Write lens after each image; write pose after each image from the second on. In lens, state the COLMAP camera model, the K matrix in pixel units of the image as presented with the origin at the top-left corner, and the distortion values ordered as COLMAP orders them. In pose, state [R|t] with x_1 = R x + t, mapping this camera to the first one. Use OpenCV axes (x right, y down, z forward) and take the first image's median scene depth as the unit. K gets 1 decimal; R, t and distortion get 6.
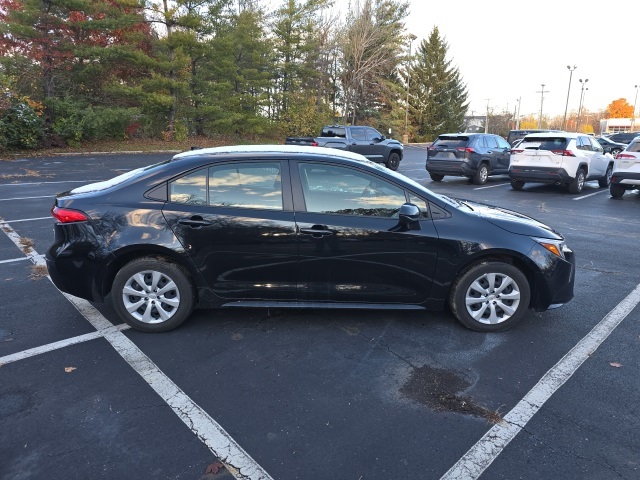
lens RADIAL K [[425.4, 0, 320.0], [0, 425.4, 239.5], [0, 0, 1]] dist [0.028812, -0.013759]
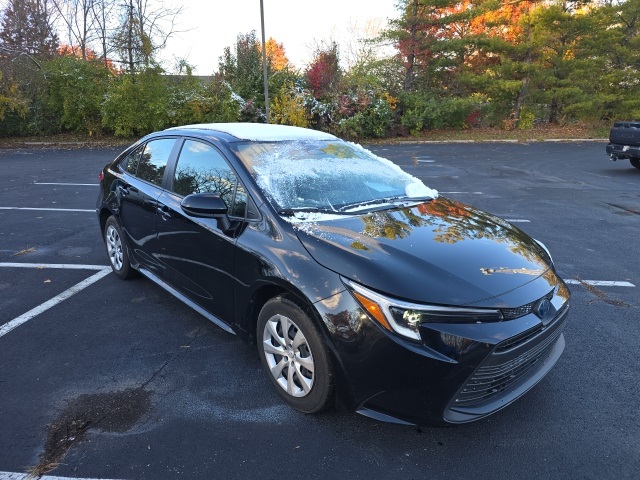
lens RADIAL K [[425.4, 0, 317.7], [0, 425.4, 243.5], [0, 0, 1]] dist [0.028812, -0.013759]
pose [[0.659570, 0.190054, -0.727219, 0.138689], [-0.168440, 0.980272, 0.103417, -0.016716], [0.732527, 0.054282, 0.678571, 0.092112]]
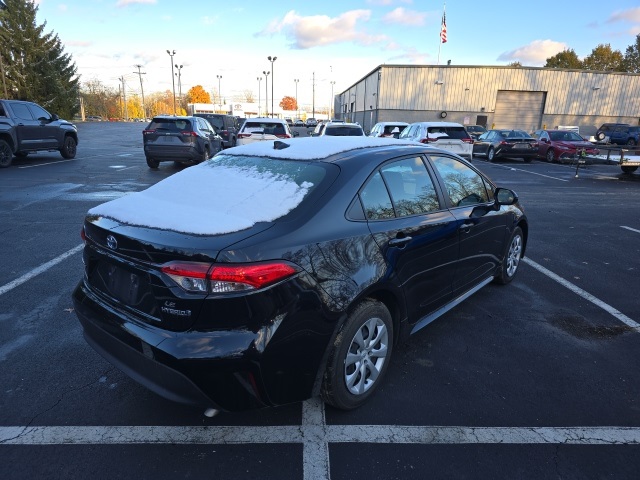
lens RADIAL K [[425.4, 0, 320.5], [0, 425.4, 243.2], [0, 0, 1]] dist [0.028812, -0.013759]
pose [[0.655399, -0.196241, 0.729343, -0.146772], [0.158179, 0.979905, 0.121516, -0.024205], [-0.738534, 0.035726, 0.673270, 0.088418]]
